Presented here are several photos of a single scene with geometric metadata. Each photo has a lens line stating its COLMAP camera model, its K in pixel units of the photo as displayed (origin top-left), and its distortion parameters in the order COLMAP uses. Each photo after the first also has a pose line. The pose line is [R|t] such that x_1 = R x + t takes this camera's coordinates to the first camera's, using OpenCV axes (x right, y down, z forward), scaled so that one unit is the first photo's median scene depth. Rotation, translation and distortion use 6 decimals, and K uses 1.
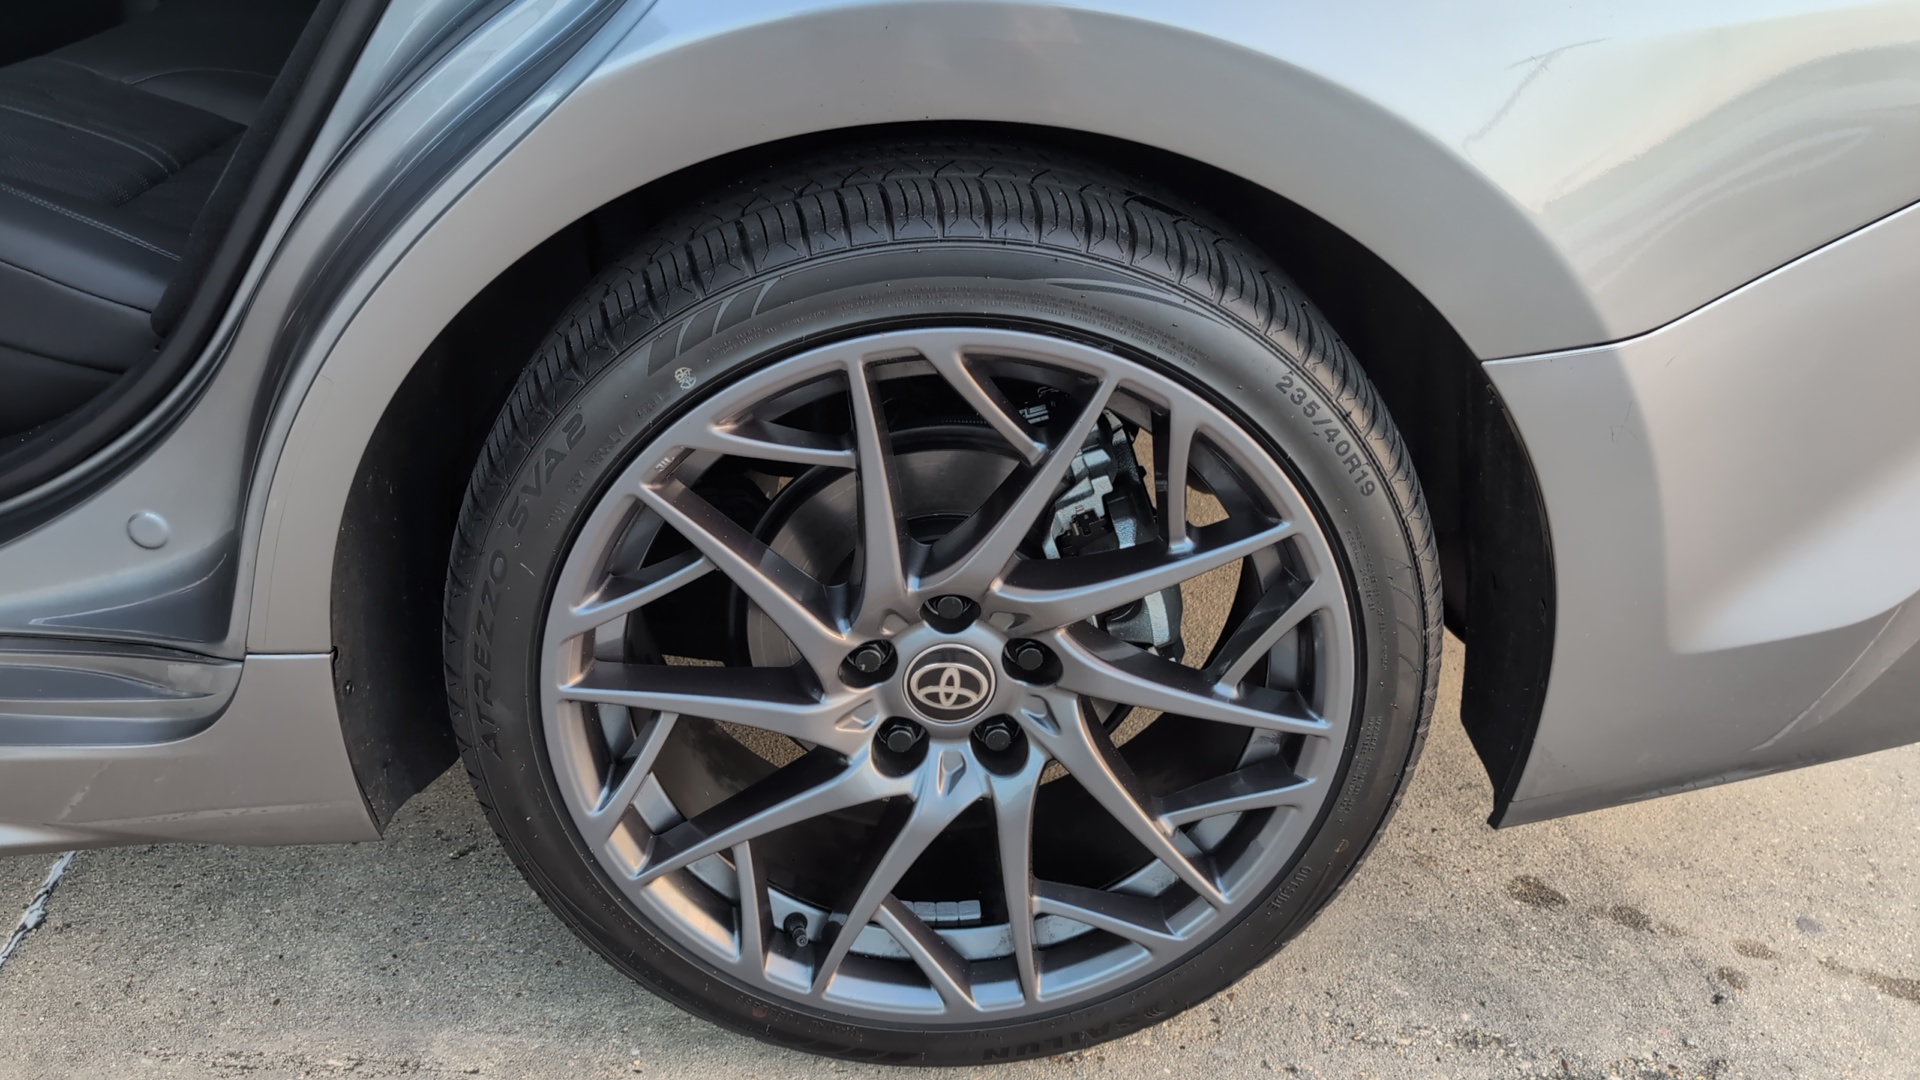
lens RADIAL K [[1609.9, 0, 963.4], [0, 1609.9, 550.2], [0, 0, 1]] dist [0.047665, -0.074167]
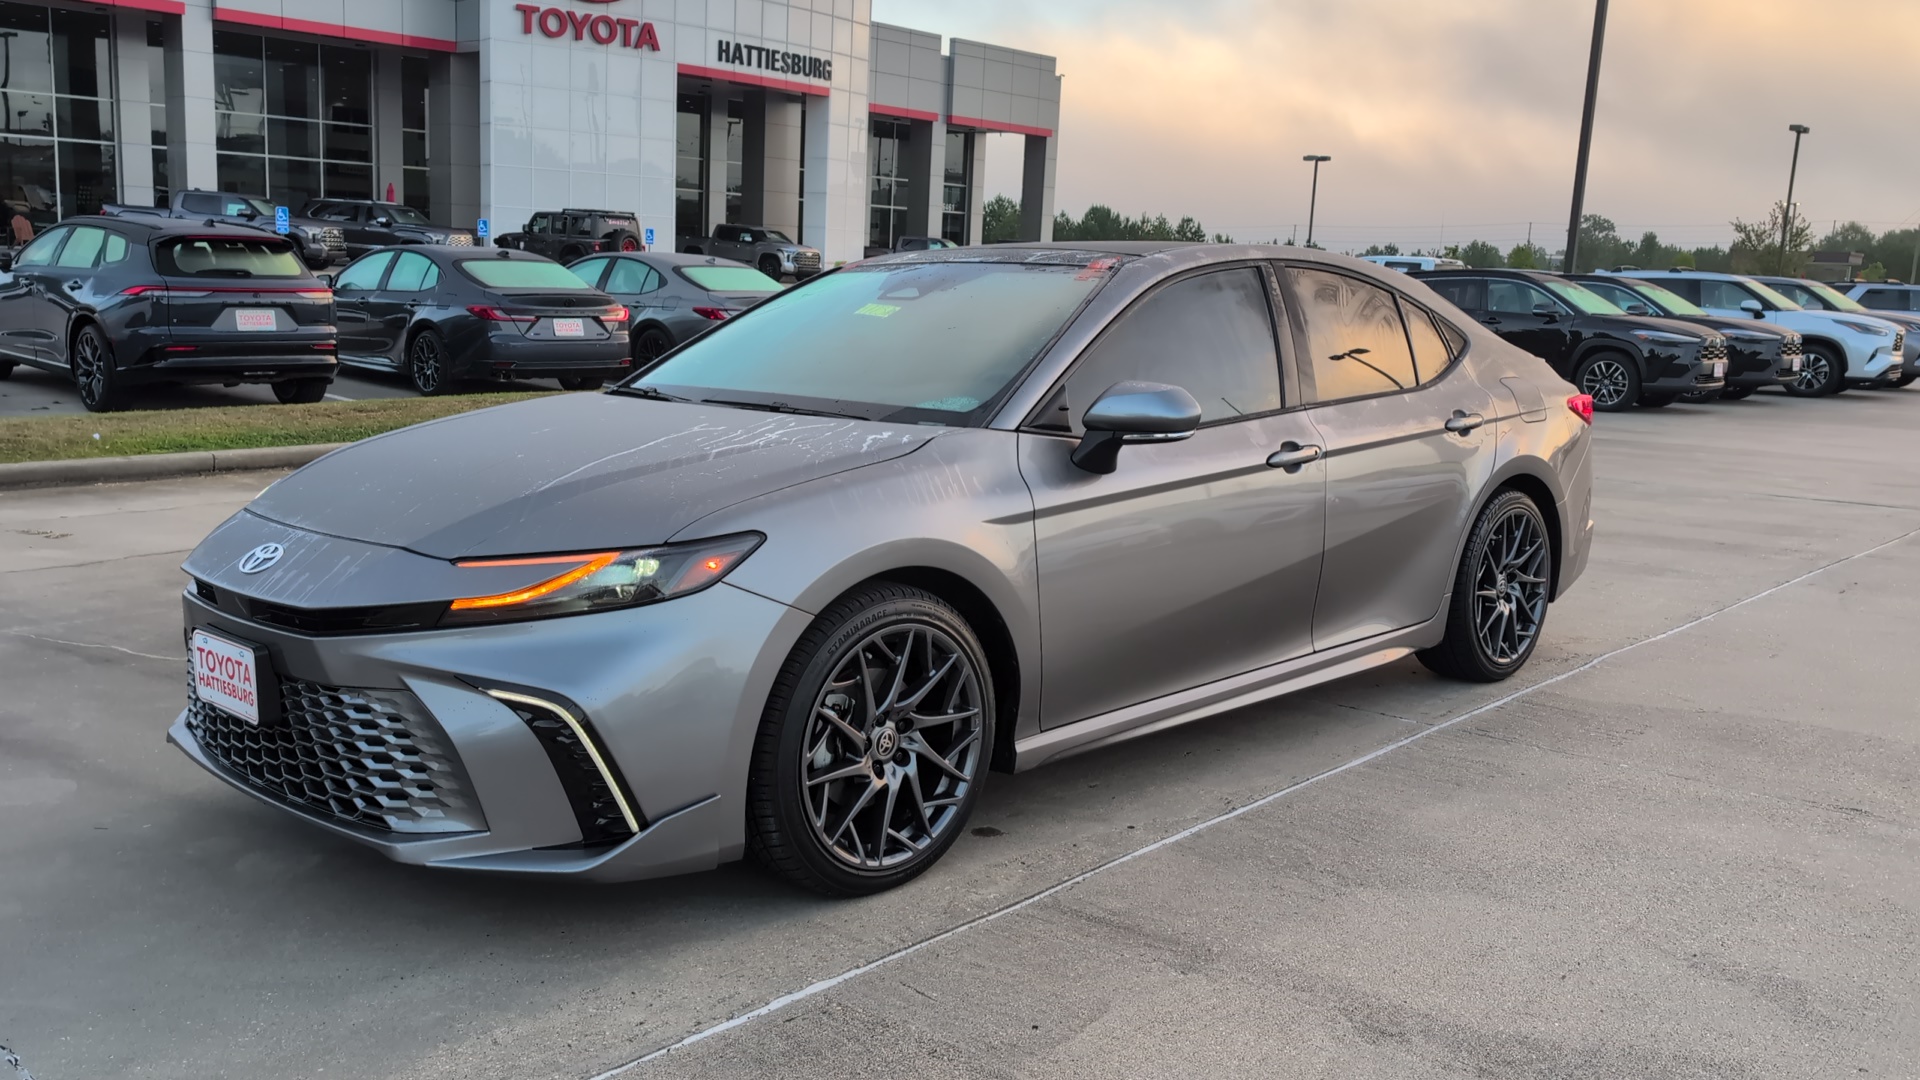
lens RADIAL K [[1609.9, 0, 965.6], [0, 1609.9, 548.3], [0, 0, 1]] dist [0.047665, -0.074167]
pose [[0.720695, -0.148933, 0.677066, -4.650261], [0.350937, 0.920646, -0.171037, 0.252379], [-0.597865, 0.360873, 0.715771, -1.666305]]
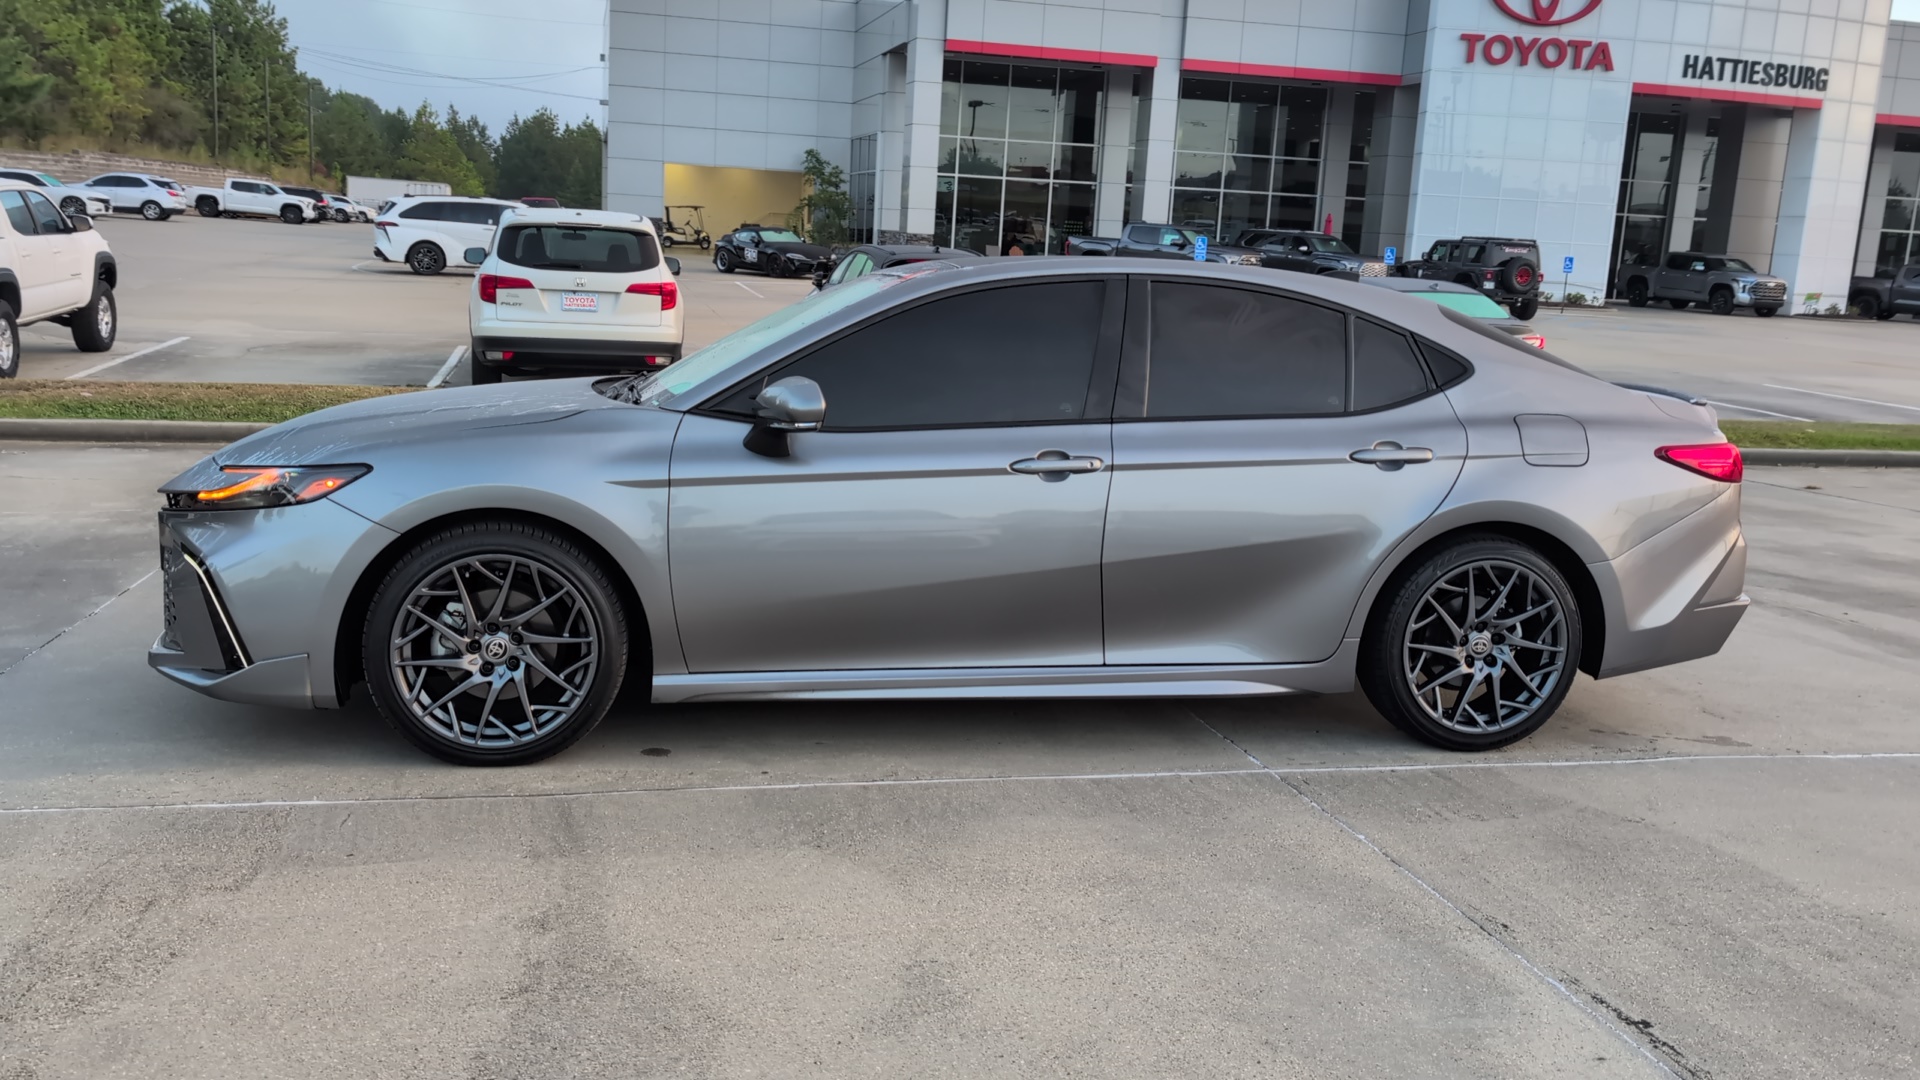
lens RADIAL K [[1609.9, 0, 957.5], [0, 1609.9, 547.0], [0, 0, 1]] dist [0.047665, -0.074167]
pose [[0.988101, -0.037740, 0.149103, -2.112216], [0.084790, 0.942475, -0.323344, 1.160744], [-0.128323, 0.332139, 0.934461, -3.118411]]
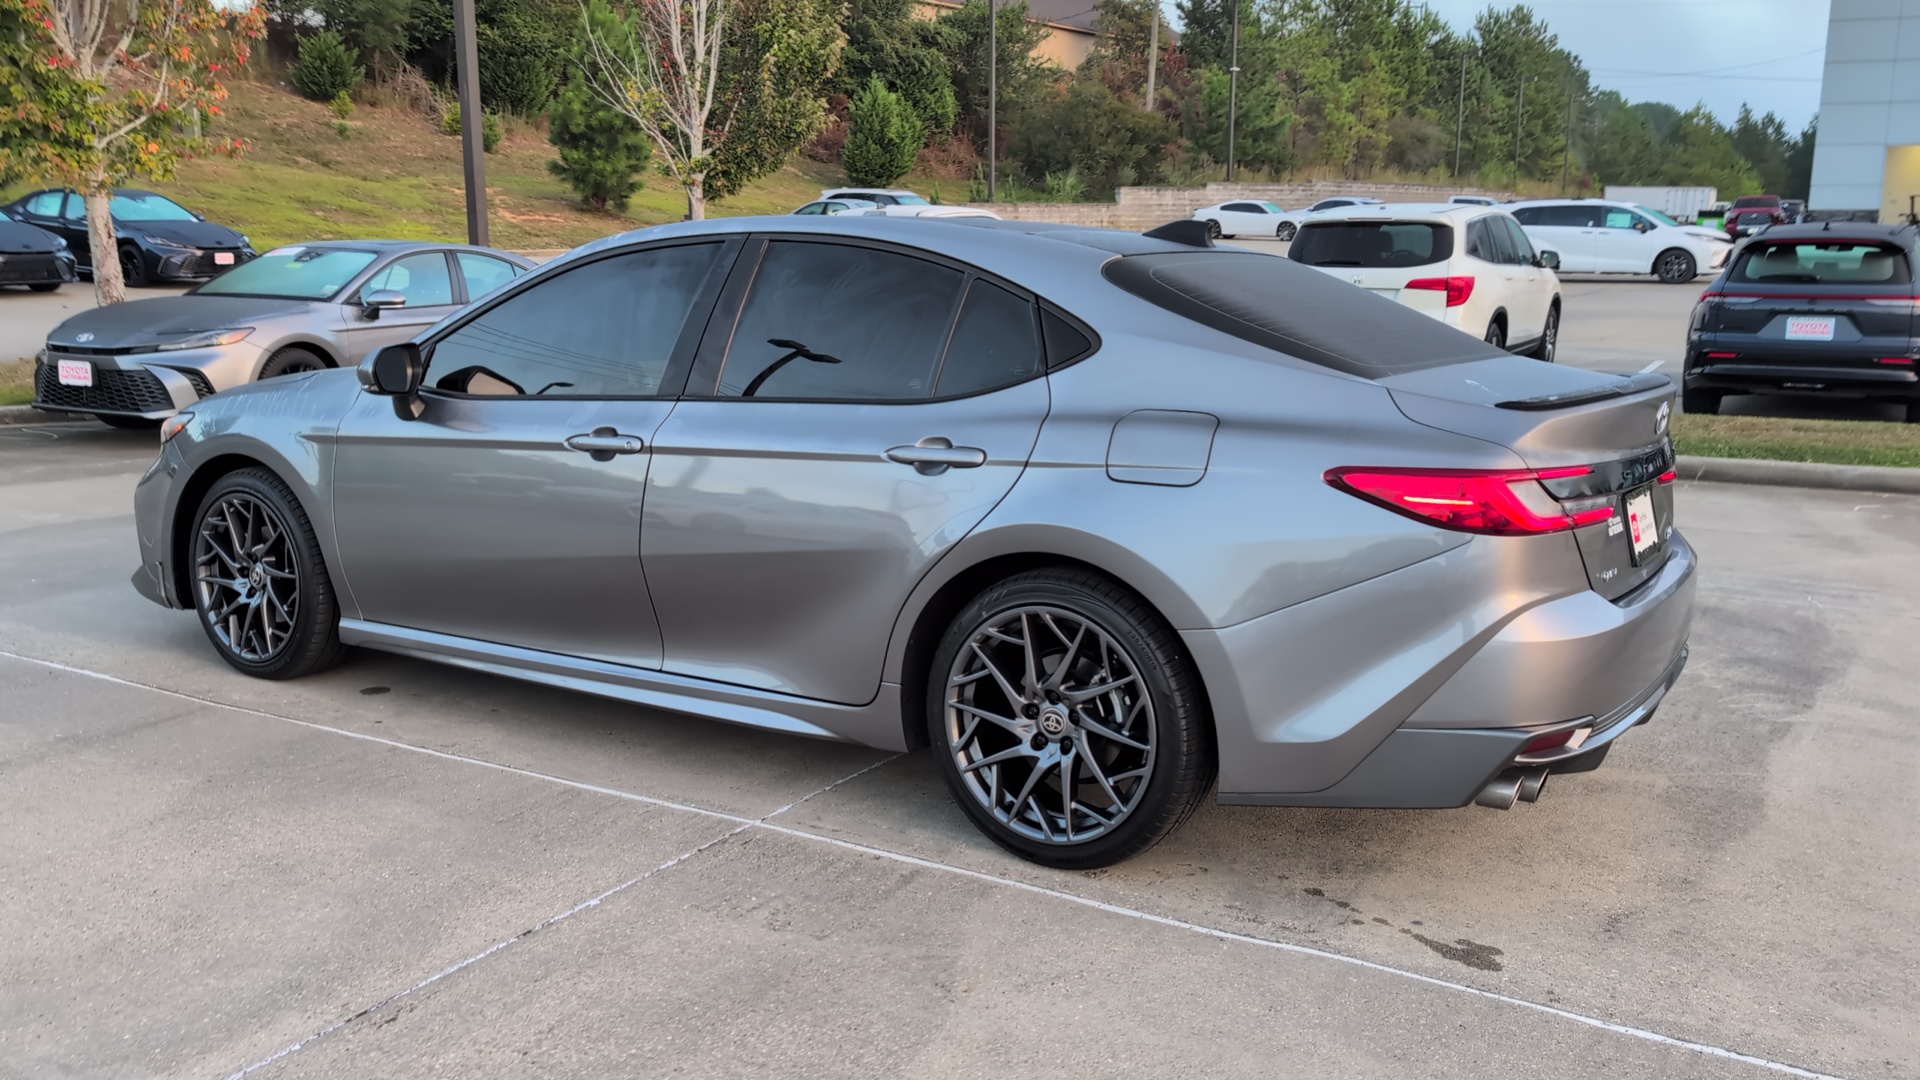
lens RADIAL K [[1609.9, 0, 963.4], [0, 1609.9, 532.9], [0, 0, 1]] dist [0.047665, -0.074167]
pose [[0.822035, 0.051400, -0.567112, 1.684757], [-0.247474, 0.929197, -0.274500, 0.671682], [0.512850, 0.365994, 0.776552, -1.783384]]
